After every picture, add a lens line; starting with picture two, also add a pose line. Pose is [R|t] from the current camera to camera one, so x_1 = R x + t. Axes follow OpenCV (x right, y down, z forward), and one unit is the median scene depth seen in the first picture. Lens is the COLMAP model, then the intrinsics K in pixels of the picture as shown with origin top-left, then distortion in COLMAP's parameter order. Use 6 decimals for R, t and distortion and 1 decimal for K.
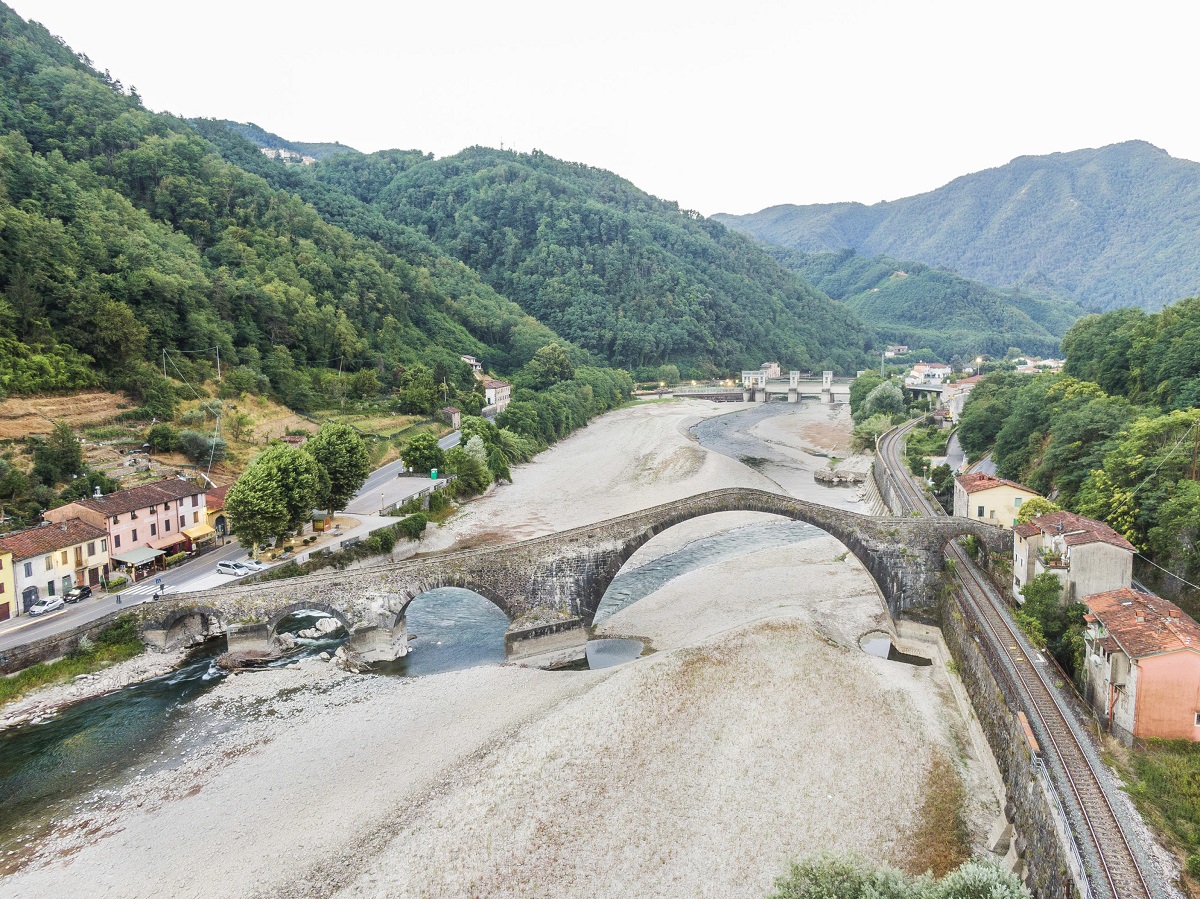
lens RADIAL K [[923.7, 0, 600.0], [0, 923.7, 449.5], [0, 0, 1]] dist [-0.007596, -0.007710]
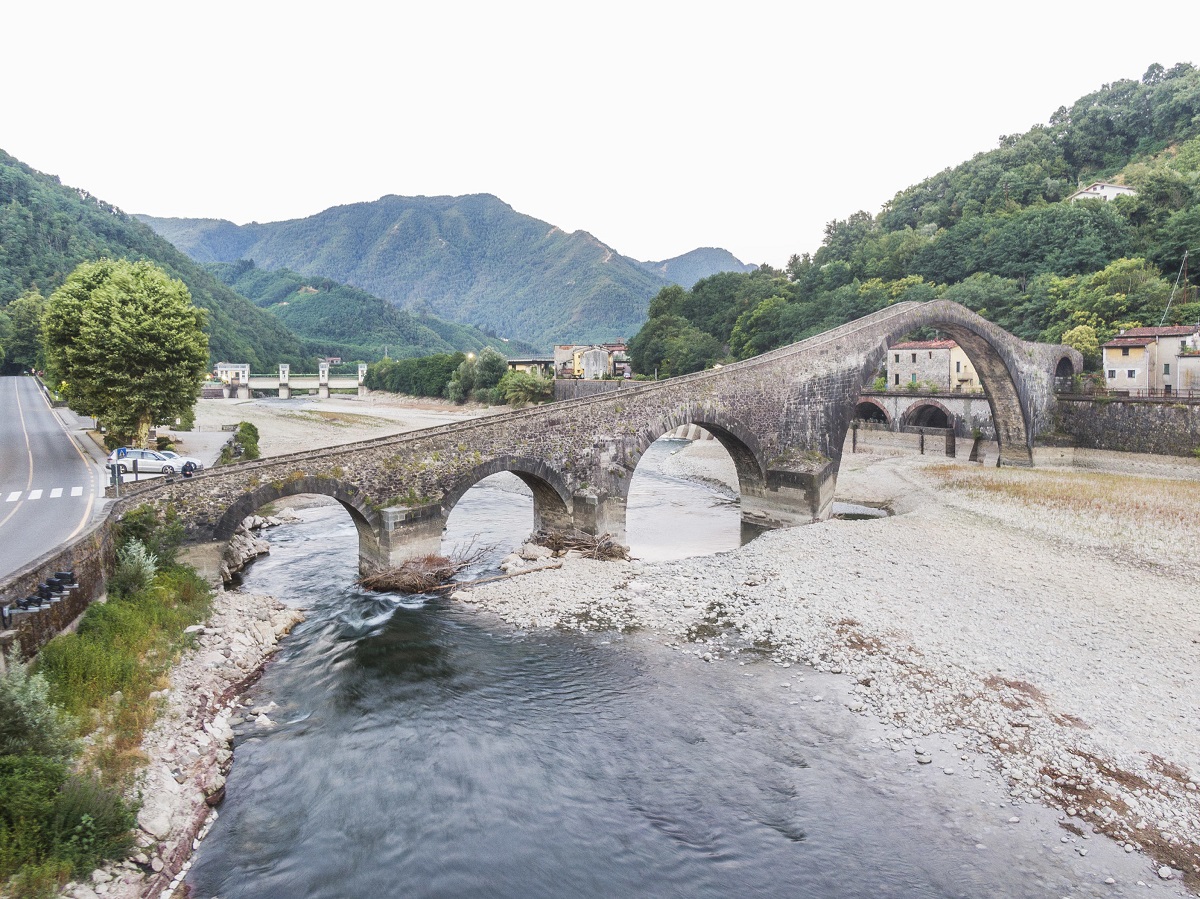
lens RADIAL K [[923.7, 0, 600.0], [0, 923.7, 449.5], [0, 0, 1]] dist [-0.007596, -0.007710]
pose [[0.752228, -0.031140, 0.658166, -0.121167], [0.065680, 0.997451, -0.027873, 0.034465], [-0.655621, 0.064195, 0.752357, 0.107369]]
